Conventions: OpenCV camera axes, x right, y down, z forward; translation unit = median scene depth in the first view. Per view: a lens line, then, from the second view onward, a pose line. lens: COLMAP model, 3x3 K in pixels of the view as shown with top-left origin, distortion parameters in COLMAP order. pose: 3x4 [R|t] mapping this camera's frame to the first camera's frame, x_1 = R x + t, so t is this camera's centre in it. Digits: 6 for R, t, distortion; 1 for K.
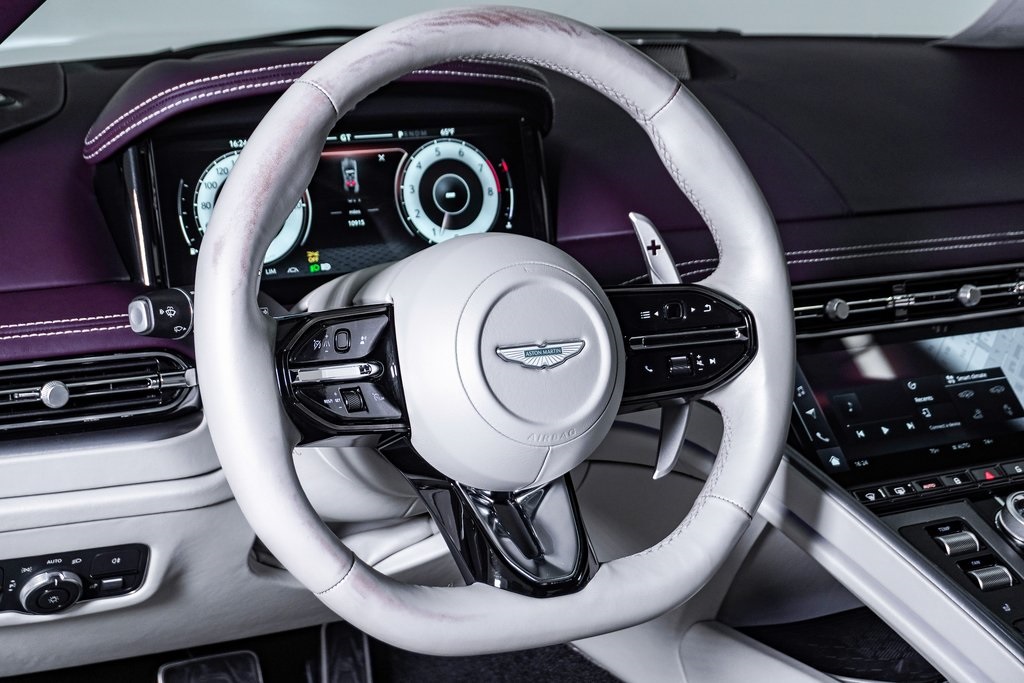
lens RADIAL K [[1816.0, 0, 512.0], [0, 1816.0, 341.5], [0, 0, 1]] dist [-0.026799, -0.208130]
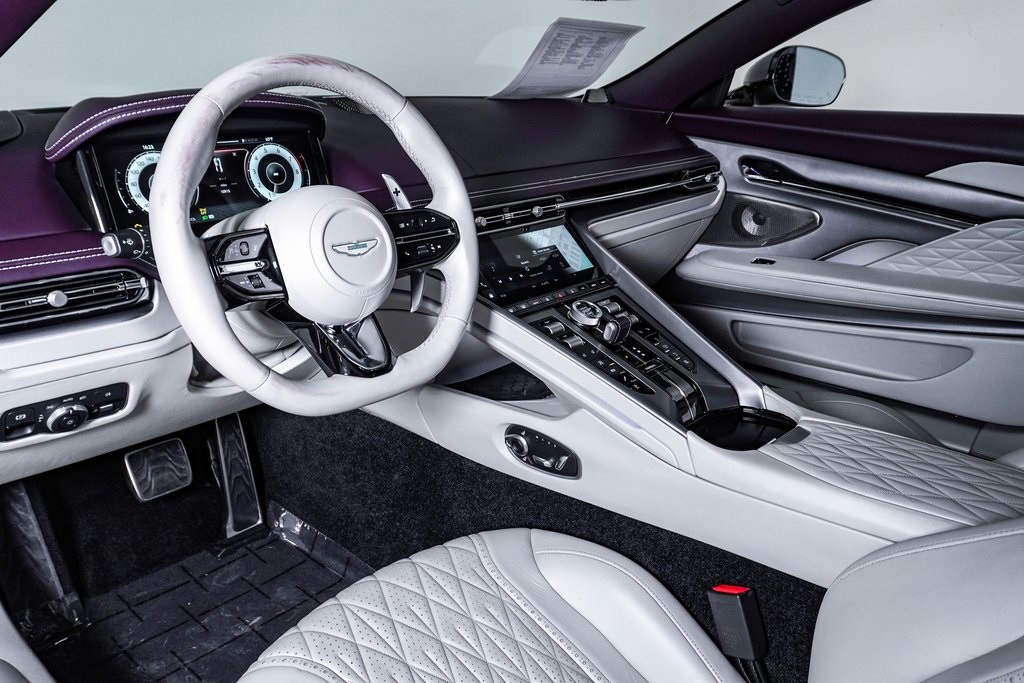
lens RADIAL K [[815.7, 0, 508.2], [0, 815.7, 337.0], [0, 0, 1]] dist [0.082334, -0.005250]
pose [[0.948532, -0.121948, 0.292261, -0.079189], [0.098010, 0.990617, 0.095249, 0.028077], [-0.301134, -0.061702, 0.951584, 0.132450]]
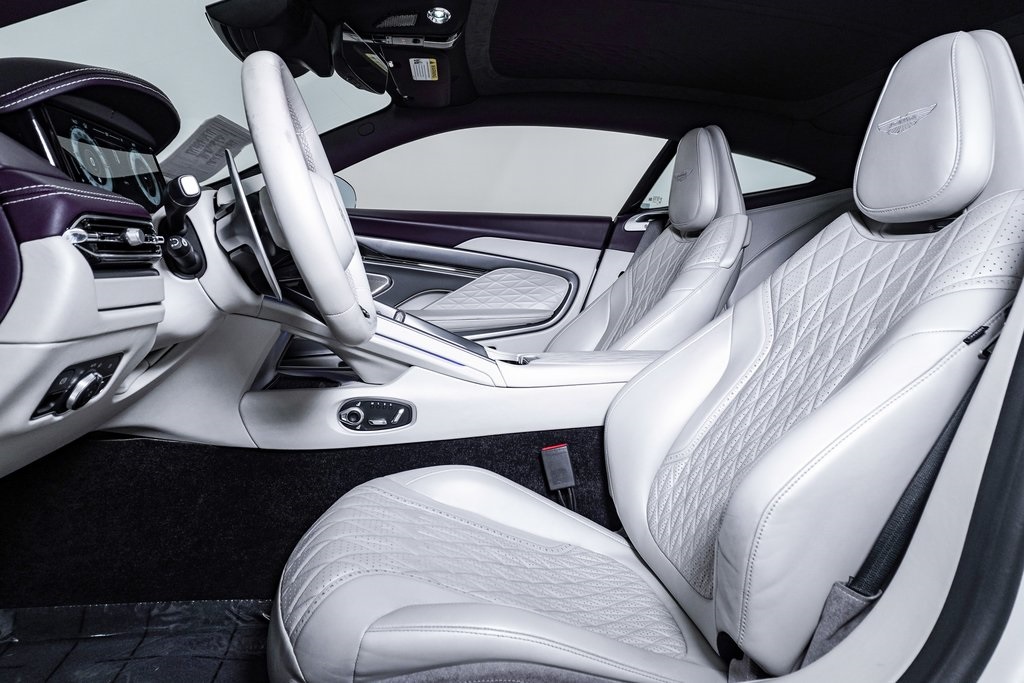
lens RADIAL K [[673.3, 0, 511.7], [0, 673.3, 332.0], [0, 0, 1]] dist [0.099592, -0.044813]
pose [[0.361295, -0.121125, 0.924551, -0.624668], [0.228258, 0.972849, 0.038254, 0.145106], [-0.904082, 0.197215, 0.379134, 0.435690]]
